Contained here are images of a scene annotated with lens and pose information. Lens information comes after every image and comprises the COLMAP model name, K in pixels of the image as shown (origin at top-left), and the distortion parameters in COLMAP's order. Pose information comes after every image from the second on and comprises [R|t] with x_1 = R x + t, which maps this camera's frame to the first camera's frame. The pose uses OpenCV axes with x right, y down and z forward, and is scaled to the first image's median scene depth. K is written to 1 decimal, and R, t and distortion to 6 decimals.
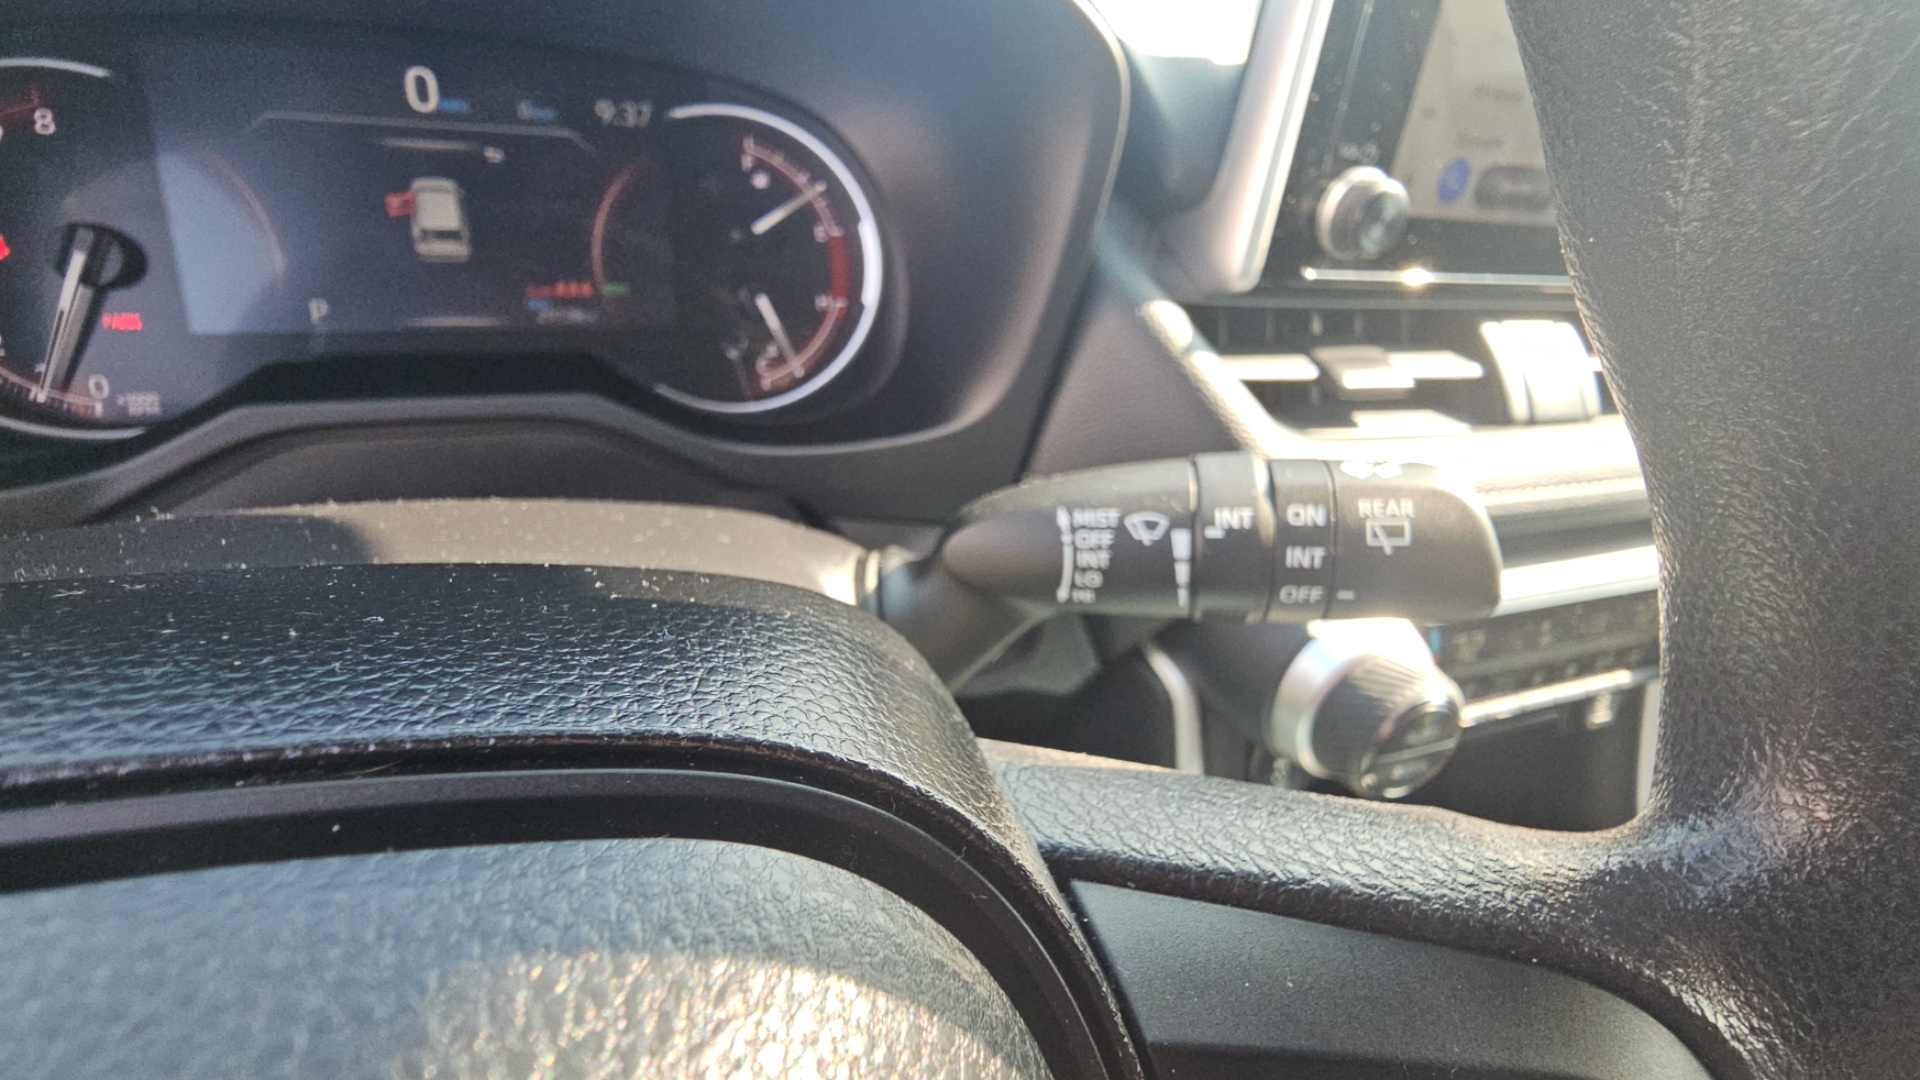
lens RADIAL K [[875.2, 0, 975.5], [0, 875.2, 539.6], [0, 0, 1]] dist [0.003318, -0.004632]
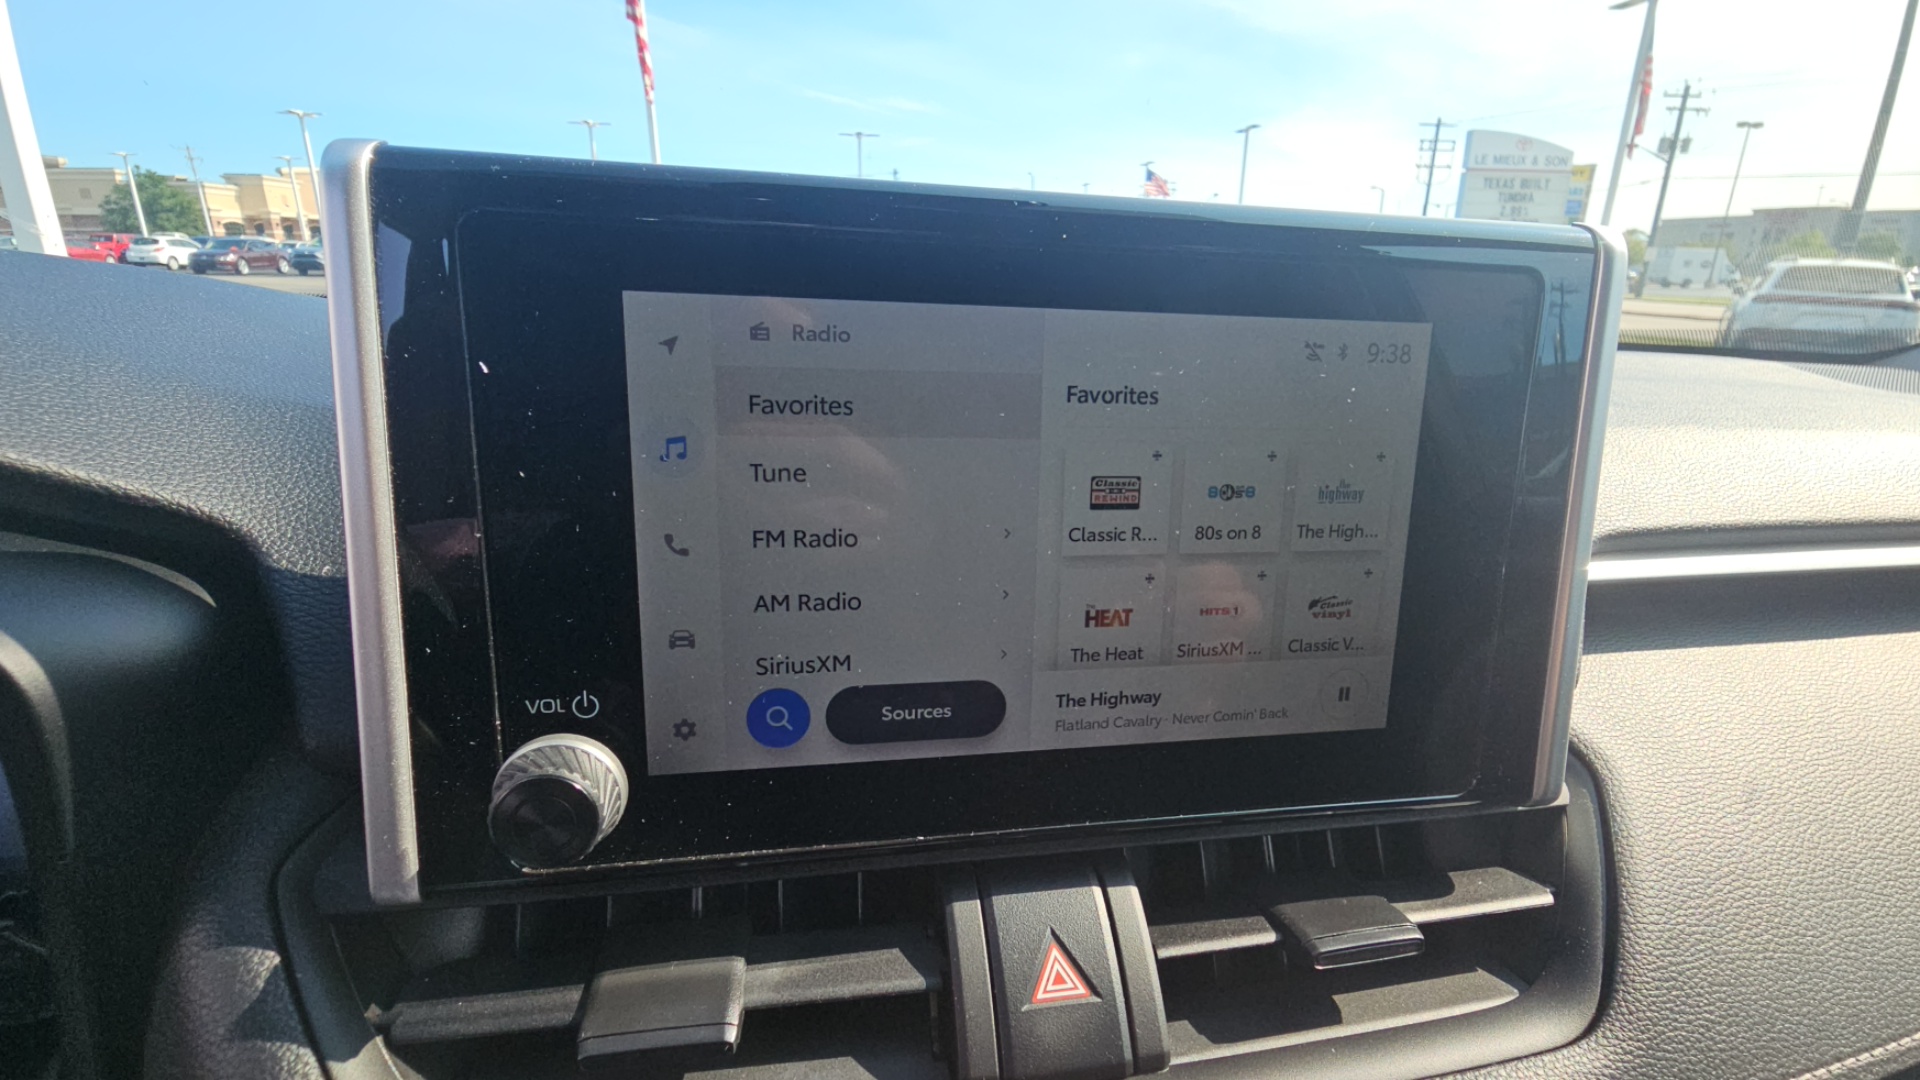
lens RADIAL K [[859.3, 0, 982.6], [0, 859.3, 549.9], [0, 0, 1]] dist [0.012642, -0.009651]
pose [[0.981533, -0.046319, -0.185599, 0.839311], [-0.012638, 0.952419, -0.304530, -0.338633], [0.190874, 0.301252, 0.934245, 0.379600]]
